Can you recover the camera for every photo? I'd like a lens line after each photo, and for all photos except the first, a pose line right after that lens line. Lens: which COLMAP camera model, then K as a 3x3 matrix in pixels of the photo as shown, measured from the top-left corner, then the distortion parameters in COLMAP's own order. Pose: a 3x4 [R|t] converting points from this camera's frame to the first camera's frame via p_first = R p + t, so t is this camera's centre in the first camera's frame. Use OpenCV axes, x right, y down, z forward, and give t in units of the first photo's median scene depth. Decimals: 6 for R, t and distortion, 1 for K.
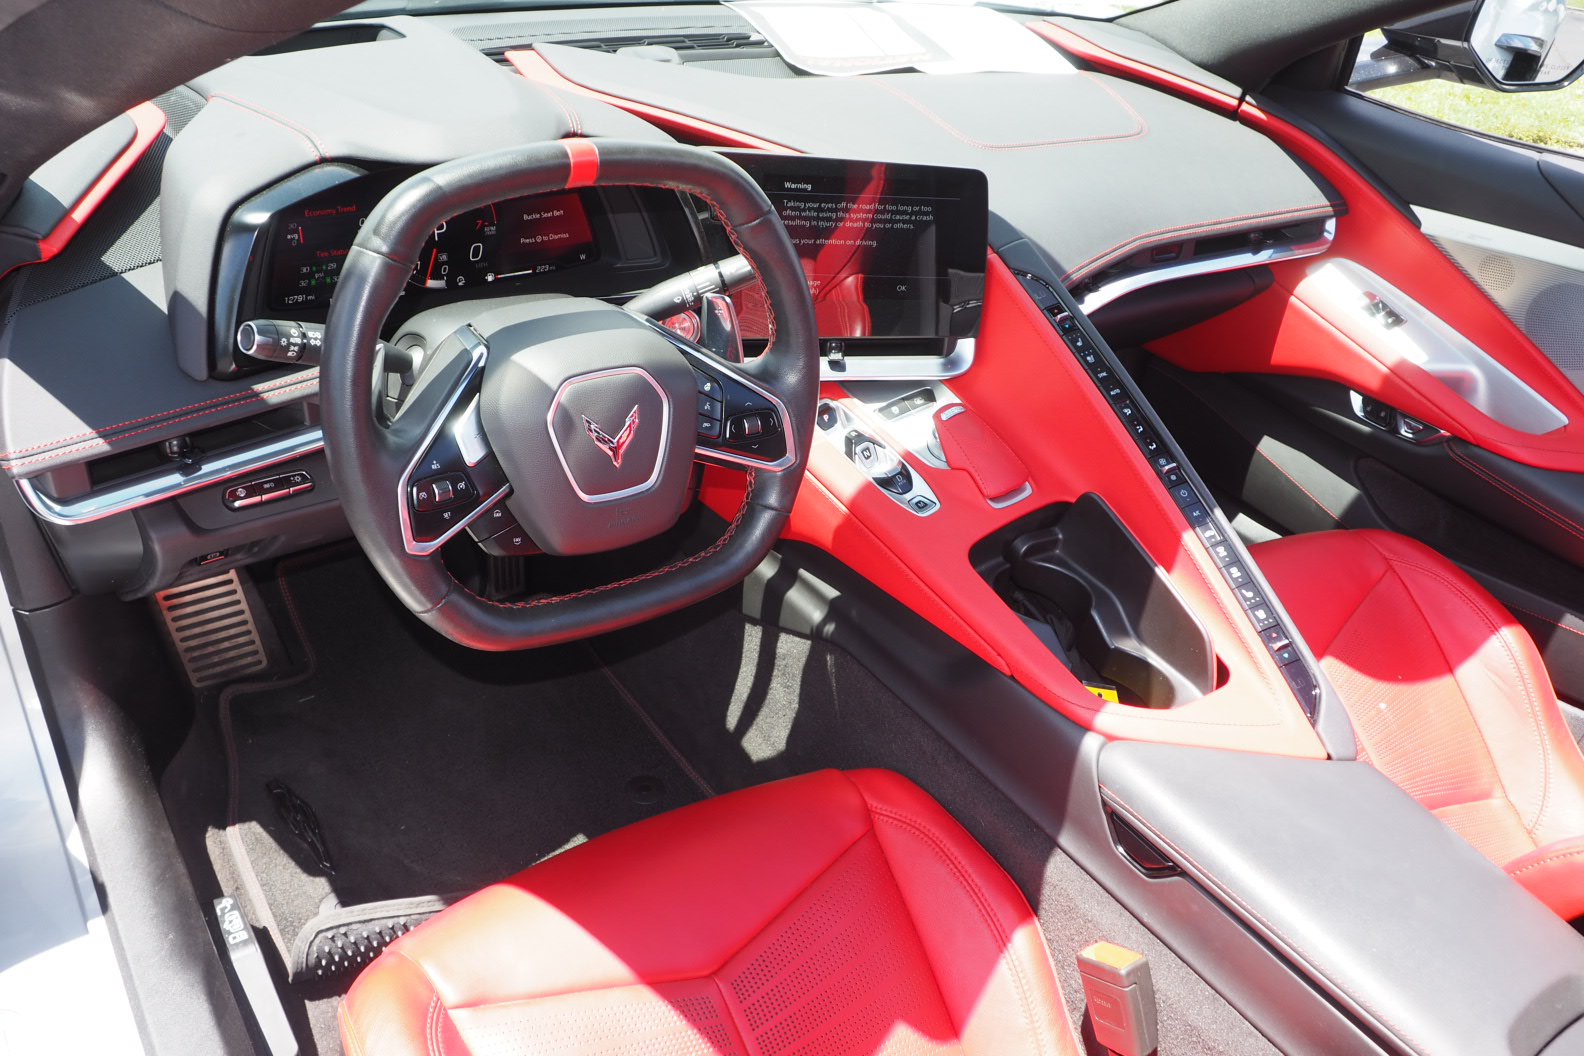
lens RADIAL K [[1273.7, 0, 798.5], [0, 1273.7, 526.1], [0, 0, 1]] dist [-0.031977, 0.006106]
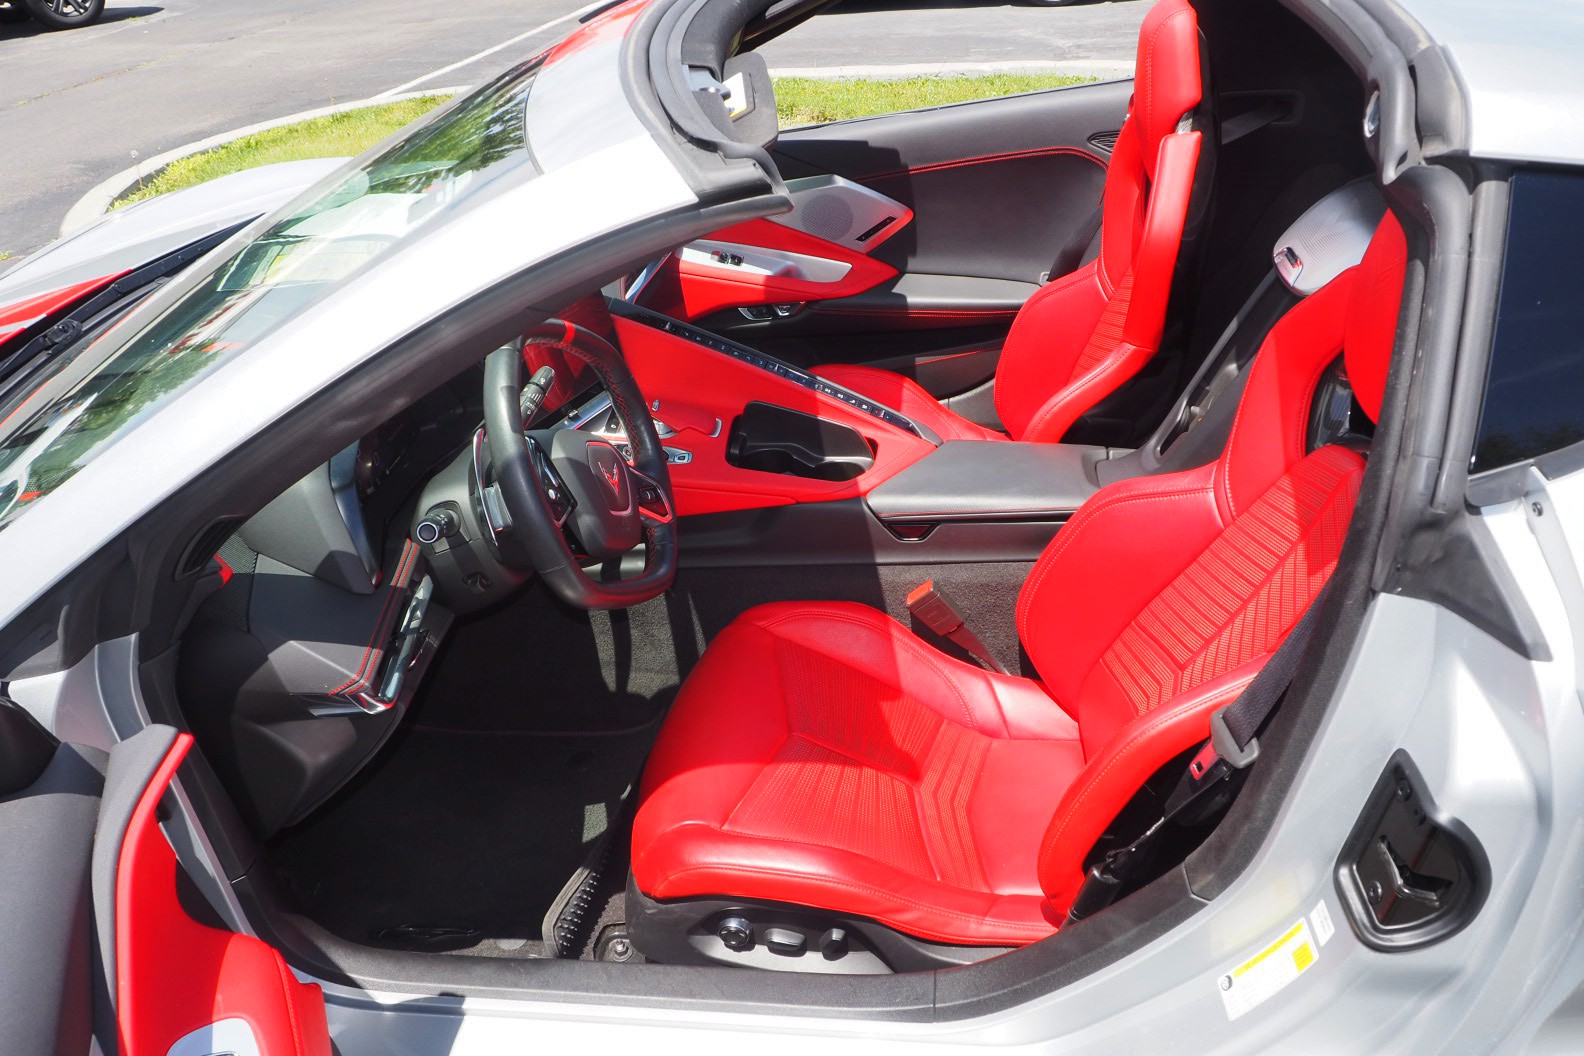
lens RADIAL K [[1180.6, 0, 790.1], [0, 1180.6, 537.1], [0, 0, 1]] dist [-0.041099, -0.001659]
pose [[0.648260, -0.529127, 0.547525, -0.691445], [0.539960, 0.826462, 0.159387, -0.098223], [-0.536844, 0.192317, 0.821470, -0.295916]]
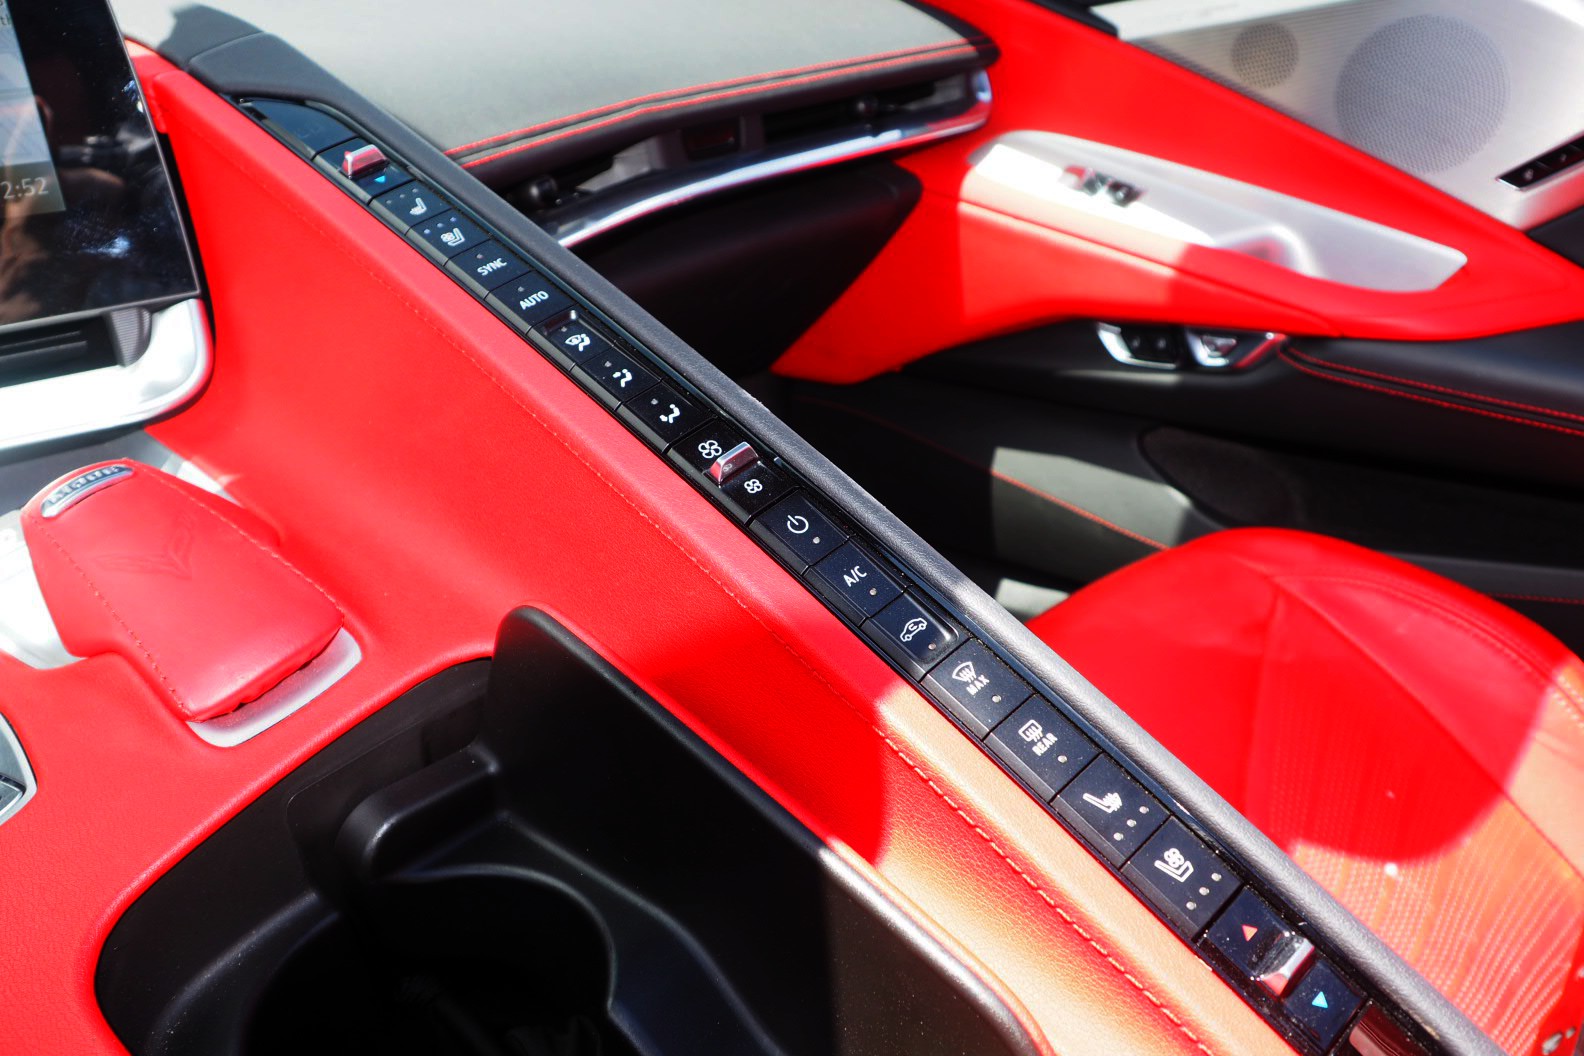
lens RADIAL K [[1180.6, 0, 785.9], [0, 1180.6, 514.2], [0, 0, 1]] dist [-0.041099, -0.001659]
pose [[0.946729, -0.259308, 0.190955, 0.238567], [0.285517, 0.950148, -0.125295, 0.005963], [-0.148946, 0.173141, 0.973569, 0.699521]]
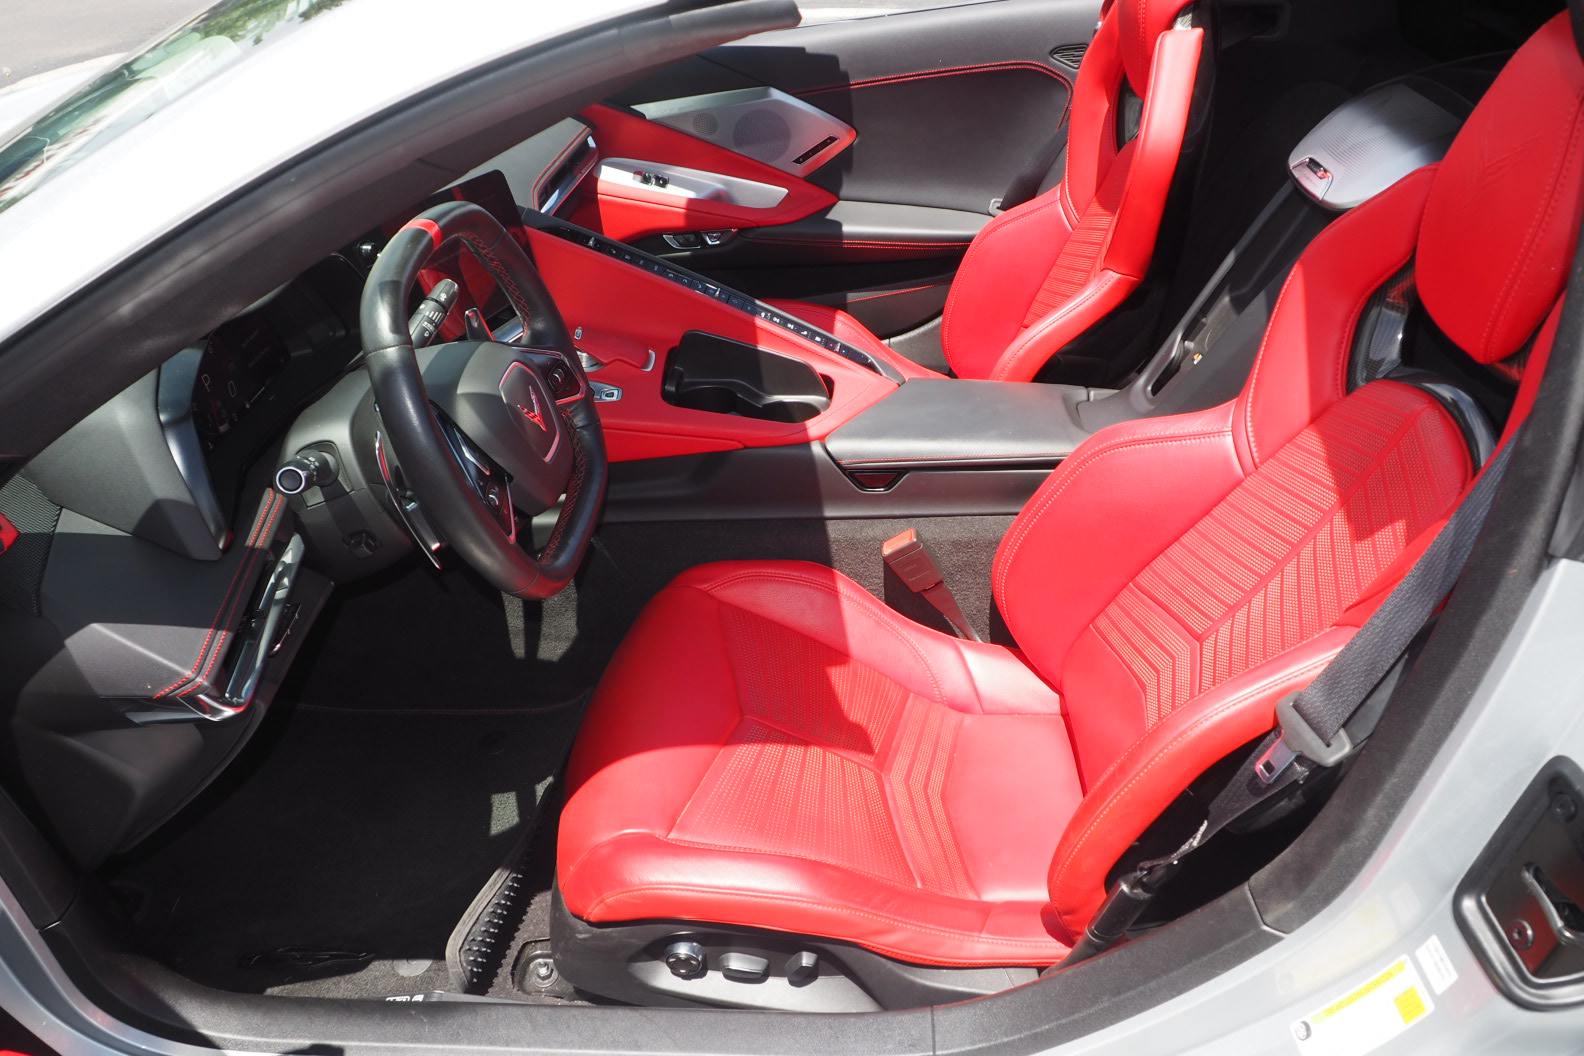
lens RADIAL K [[1120.4, 0, 784.1], [0, 1120.4, 530.7], [0, 0, 1]] dist [-0.025457, 0.007364]
pose [[0.598648, -0.550739, 0.581641, -0.583393], [0.523680, 0.818553, 0.236072, -0.084042], [-0.606119, 0.163270, 0.778436, -0.048802]]
